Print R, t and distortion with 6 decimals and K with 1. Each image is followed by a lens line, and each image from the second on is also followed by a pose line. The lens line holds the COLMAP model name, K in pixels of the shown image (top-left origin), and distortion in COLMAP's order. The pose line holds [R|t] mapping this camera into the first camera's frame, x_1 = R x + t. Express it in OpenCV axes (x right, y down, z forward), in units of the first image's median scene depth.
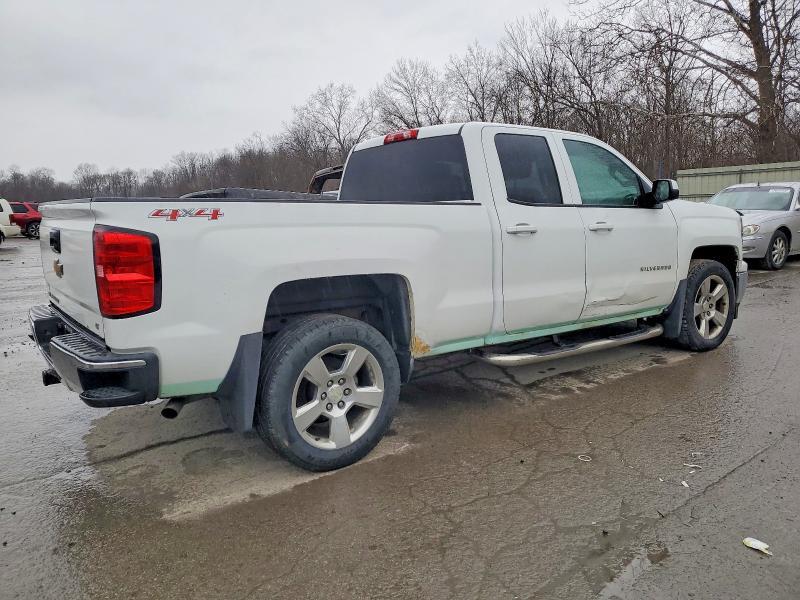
lens RADIAL K [[620.4, 0, 400.0], [0, 620.4, 300.0], [0, 0, 1]] dist [0.004756, 0.002071]
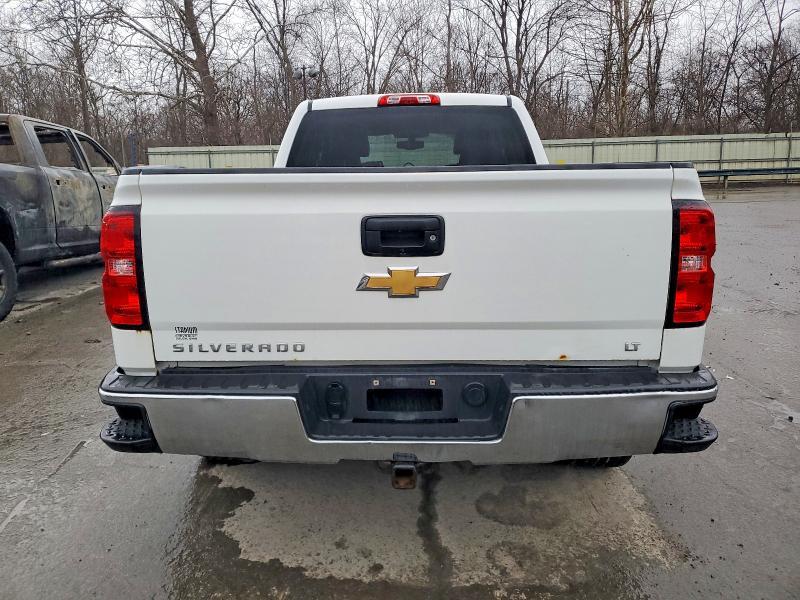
lens RADIAL K [[620.4, 0, 400.0], [0, 620.4, 300.0], [0, 0, 1]] dist [0.004756, 0.002071]
pose [[0.665556, -0.172243, 0.726201, -0.929161], [0.151053, 0.983956, 0.094941, -0.093042], [-0.730903, 0.046506, 0.680895, 0.576211]]
